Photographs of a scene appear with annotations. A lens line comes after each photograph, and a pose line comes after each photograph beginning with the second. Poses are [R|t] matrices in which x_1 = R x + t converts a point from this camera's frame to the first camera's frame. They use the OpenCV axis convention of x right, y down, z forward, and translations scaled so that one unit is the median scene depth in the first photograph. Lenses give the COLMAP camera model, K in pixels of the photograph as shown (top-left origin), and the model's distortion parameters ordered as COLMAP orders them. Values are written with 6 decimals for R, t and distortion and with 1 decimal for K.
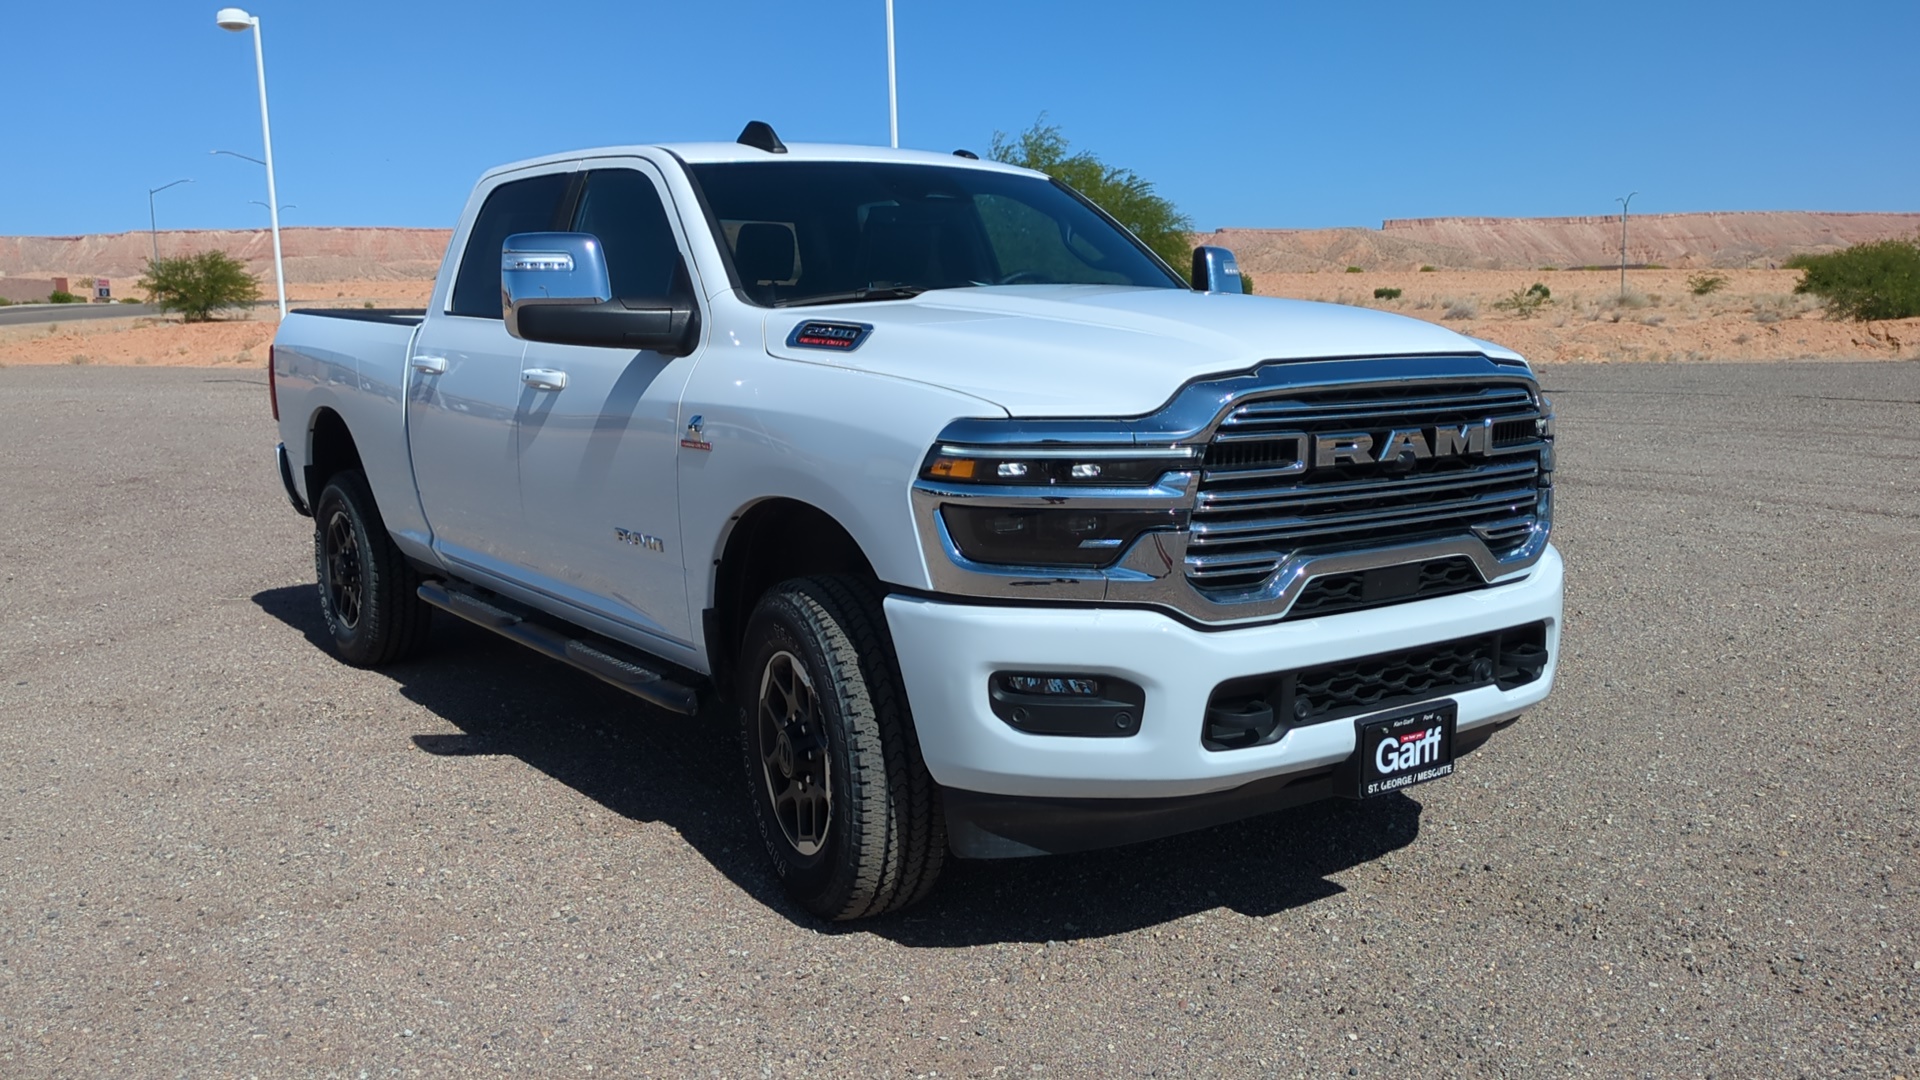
lens RADIAL K [[1643.6, 0, 961.2], [0, 1643.6, 542.3], [0, 0, 1]] dist [0.067064, -0.073676]
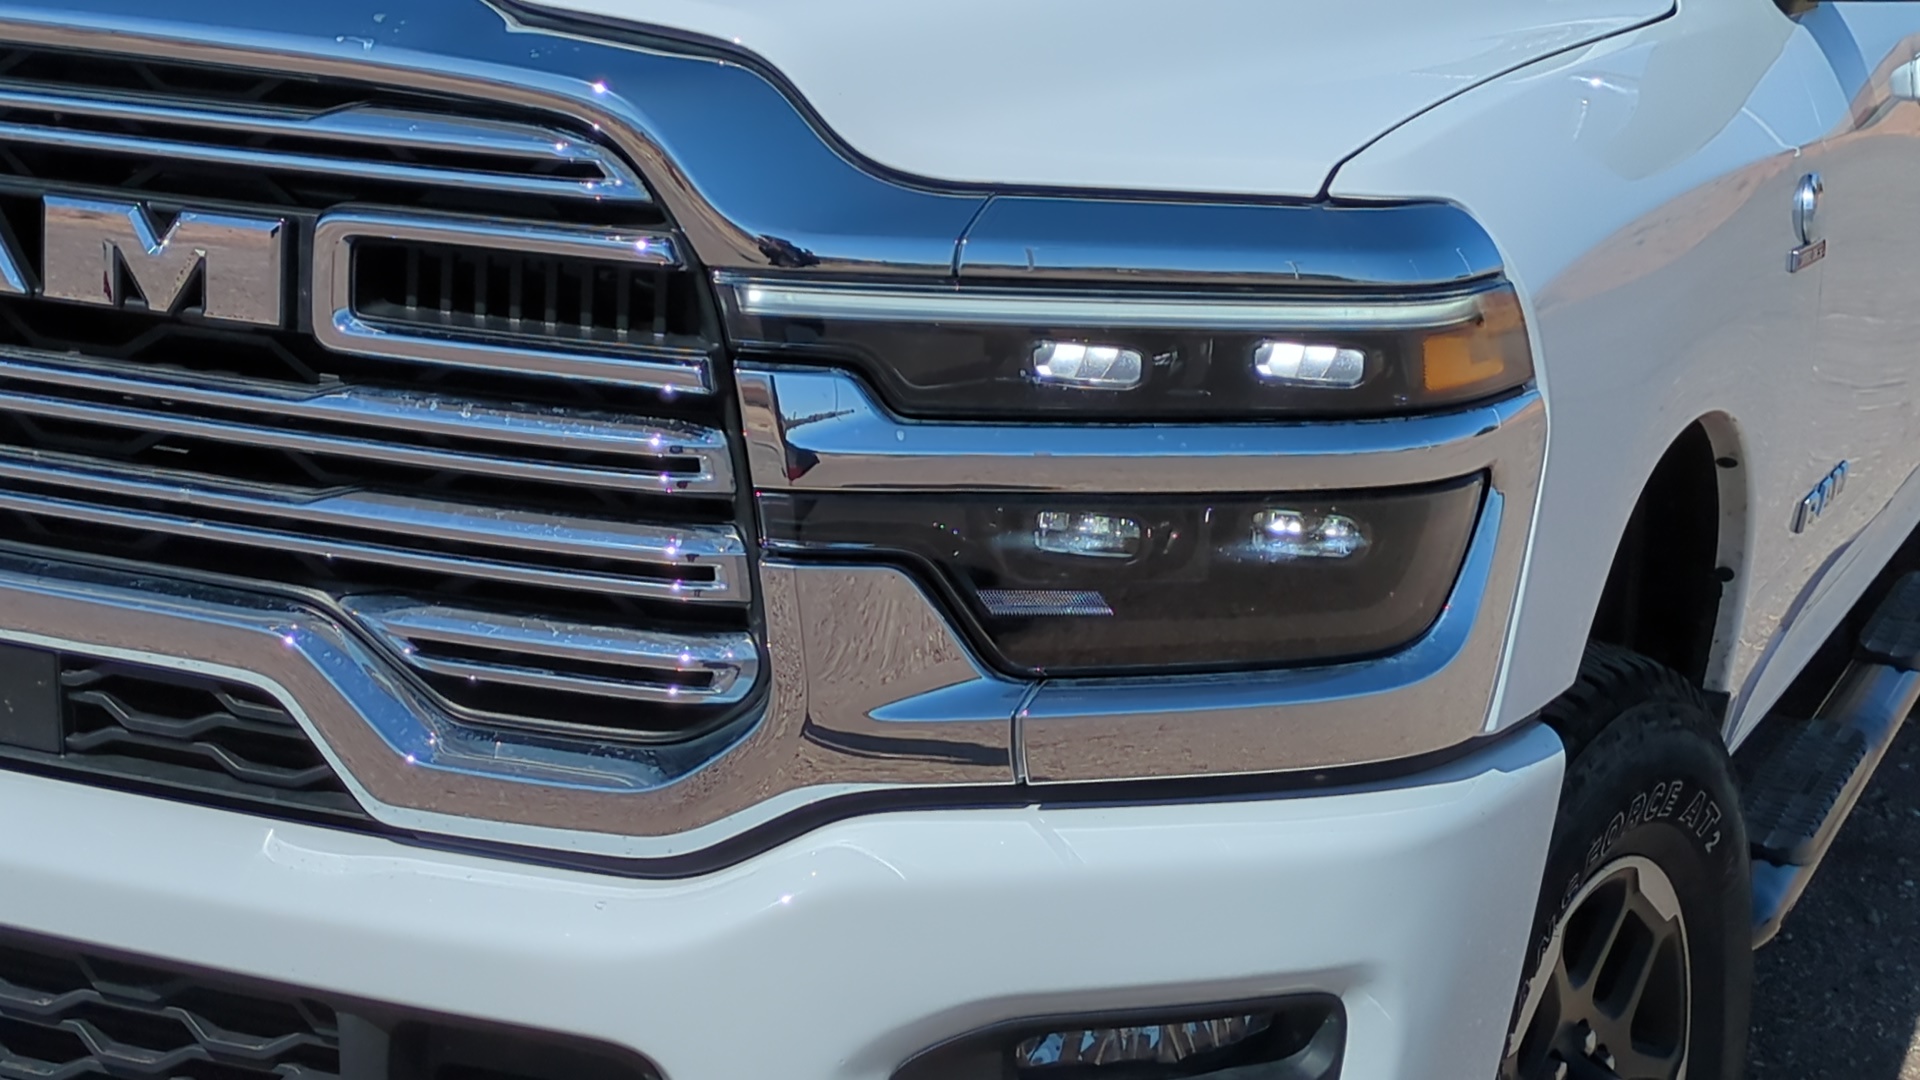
lens RADIAL K [[2975.5, 0, 954.0], [0, 2975.5, 551.9], [0, 0, 1]] dist [0.204817, 0.000000]
pose [[0.505829, 0.208185, -0.837136, 0.818459], [-0.186764, 0.973854, 0.129336, -0.106400], [0.842174, 0.090925, 0.531485, 0.854908]]
